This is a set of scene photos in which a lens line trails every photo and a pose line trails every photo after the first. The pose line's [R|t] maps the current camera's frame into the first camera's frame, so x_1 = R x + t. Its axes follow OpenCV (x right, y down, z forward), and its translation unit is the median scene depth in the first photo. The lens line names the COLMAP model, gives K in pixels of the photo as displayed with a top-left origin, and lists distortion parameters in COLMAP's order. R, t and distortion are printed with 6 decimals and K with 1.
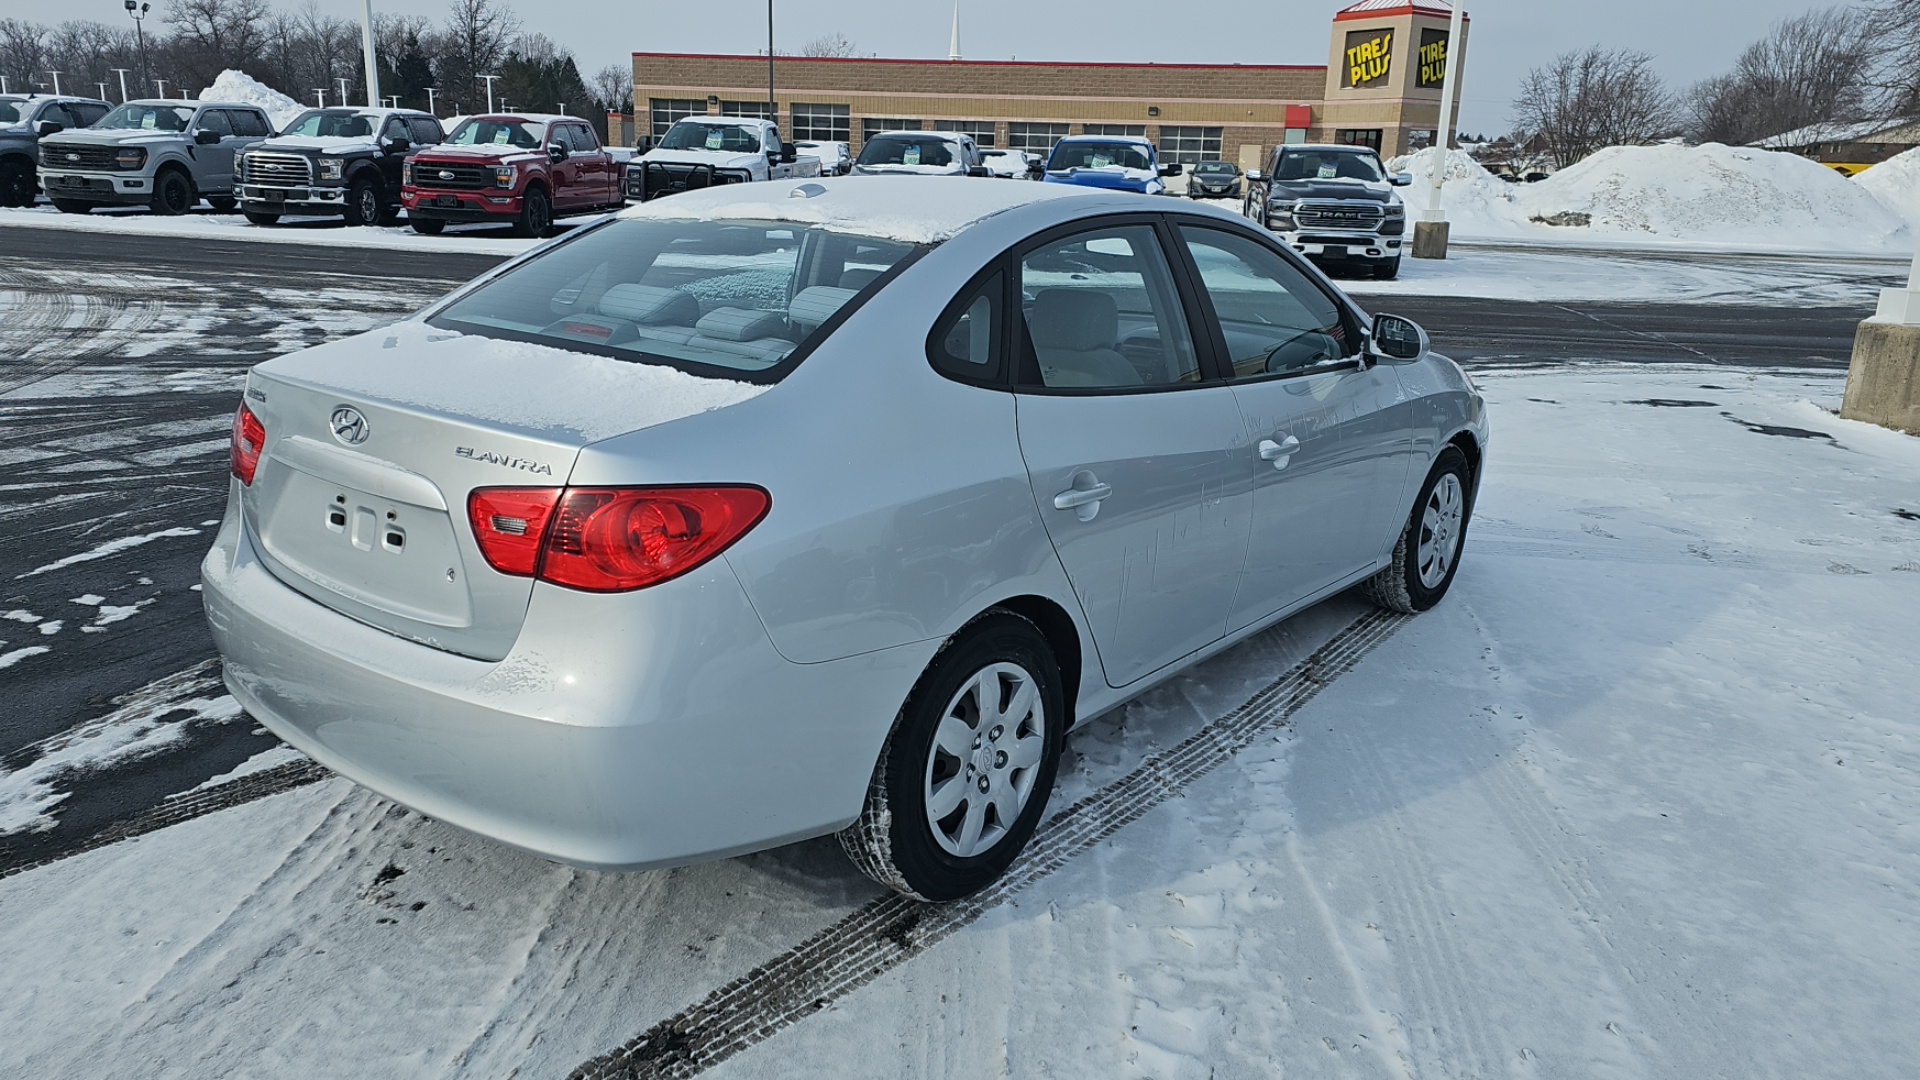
lens RADIAL K [[1361.0, 0, 963.7], [0, 1361.0, 533.1], [0, 0, 1]] dist [0.083071, -0.071240]
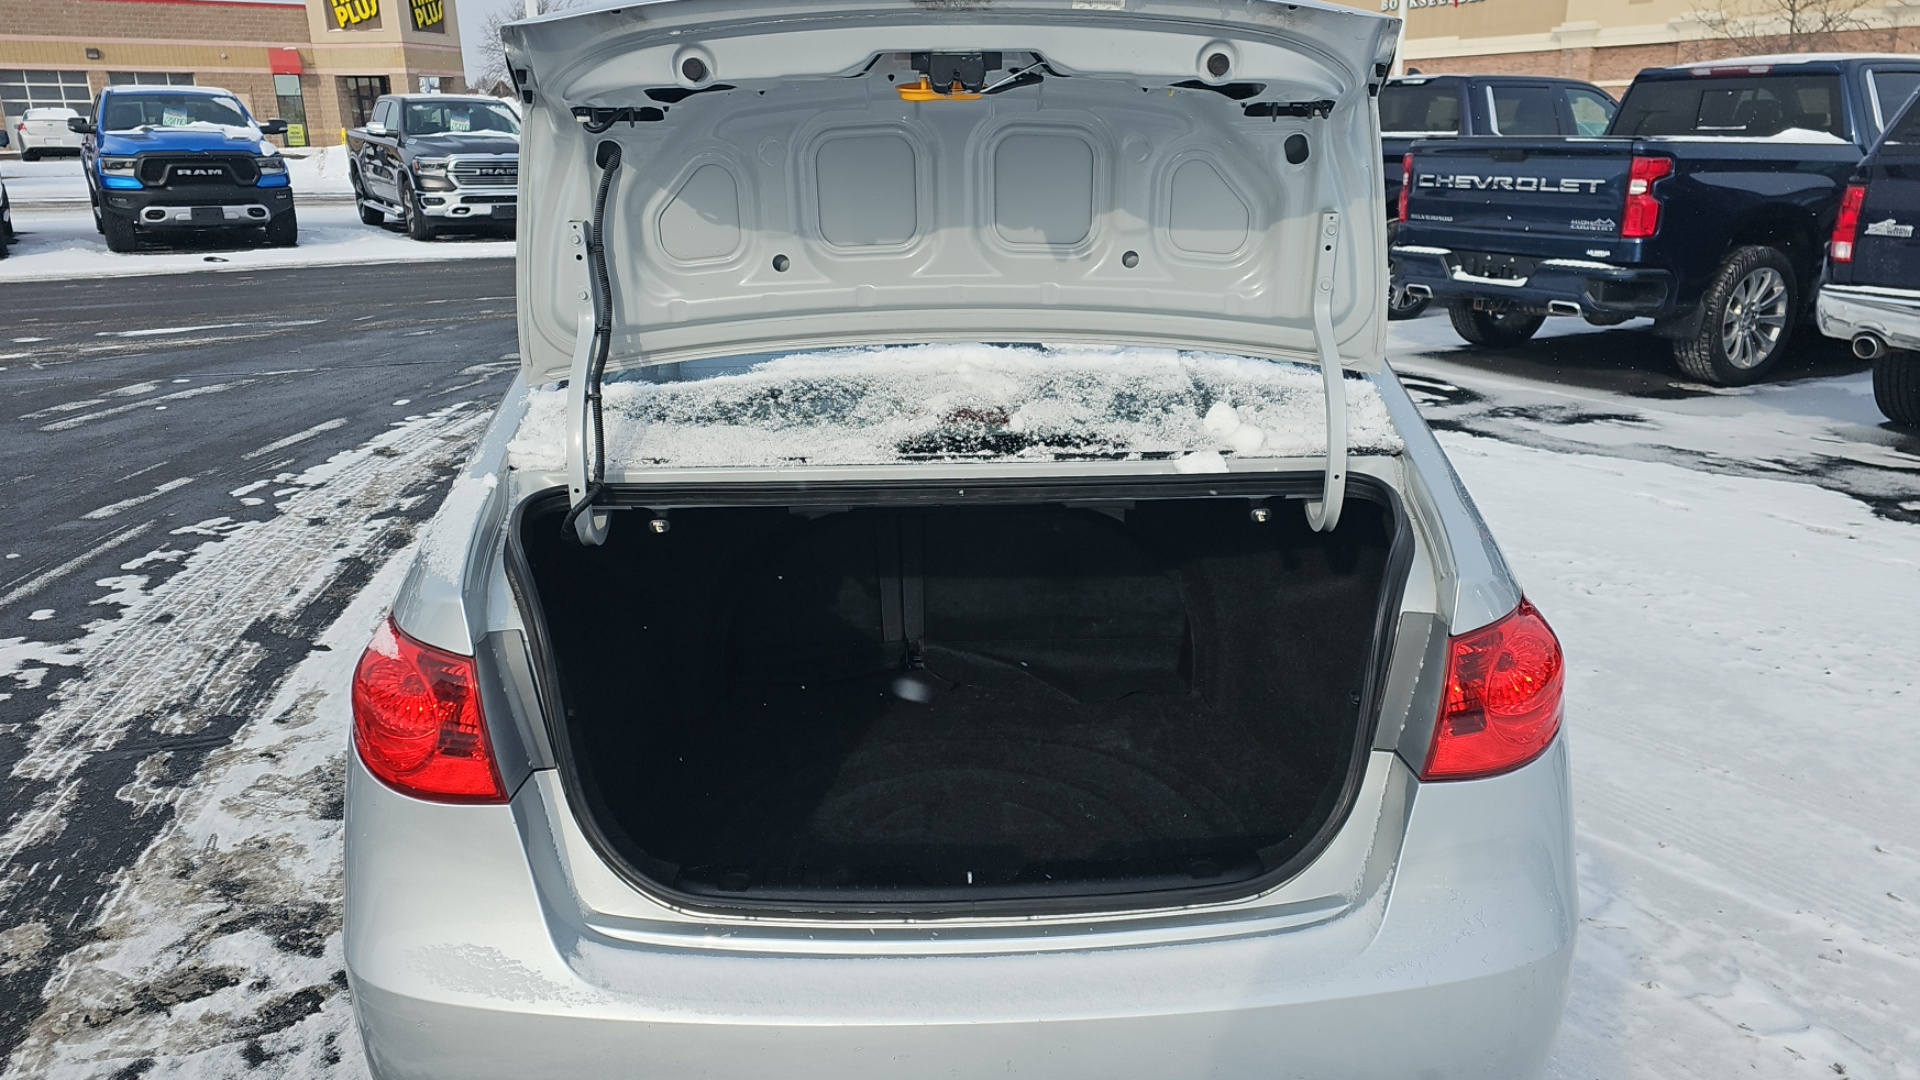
lens RADIAL K [[1361.0, 0, 985.2], [0, 1361.0, 547.7], [0, 0, 1]] dist [0.083071, -0.071240]
pose [[0.757099, -0.226074, 0.612936, -0.097293], [0.198312, 0.973475, 0.114099, -0.022536], [-0.622473, 0.035169, 0.781851, 0.066883]]
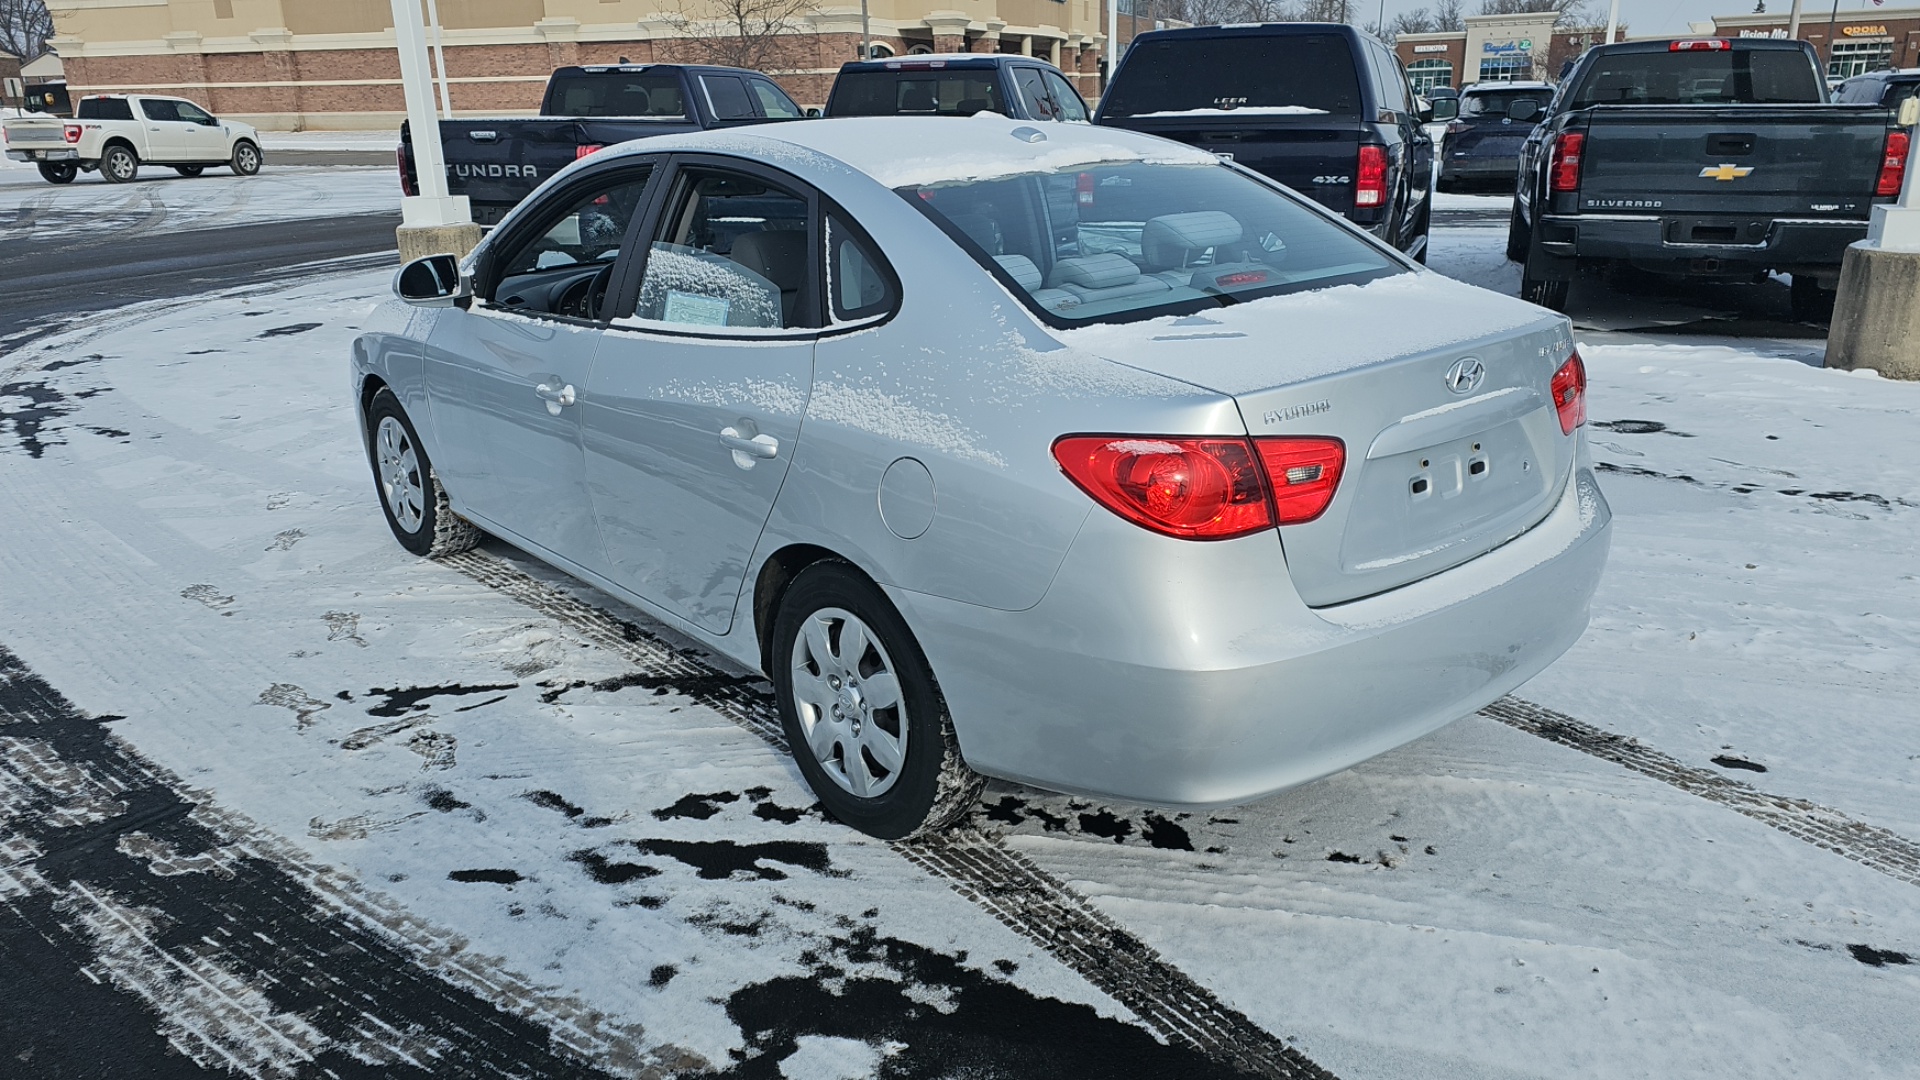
lens RADIAL K [[1361.0, 0, 956.9], [0, 1361.0, 545.6], [0, 0, 1]] dist [0.083071, -0.071240]
pose [[0.184740, -0.334358, 0.924162, -0.184880], [0.279222, 0.919454, 0.276839, -0.043021], [-0.942288, 0.206903, 0.263220, 0.137258]]
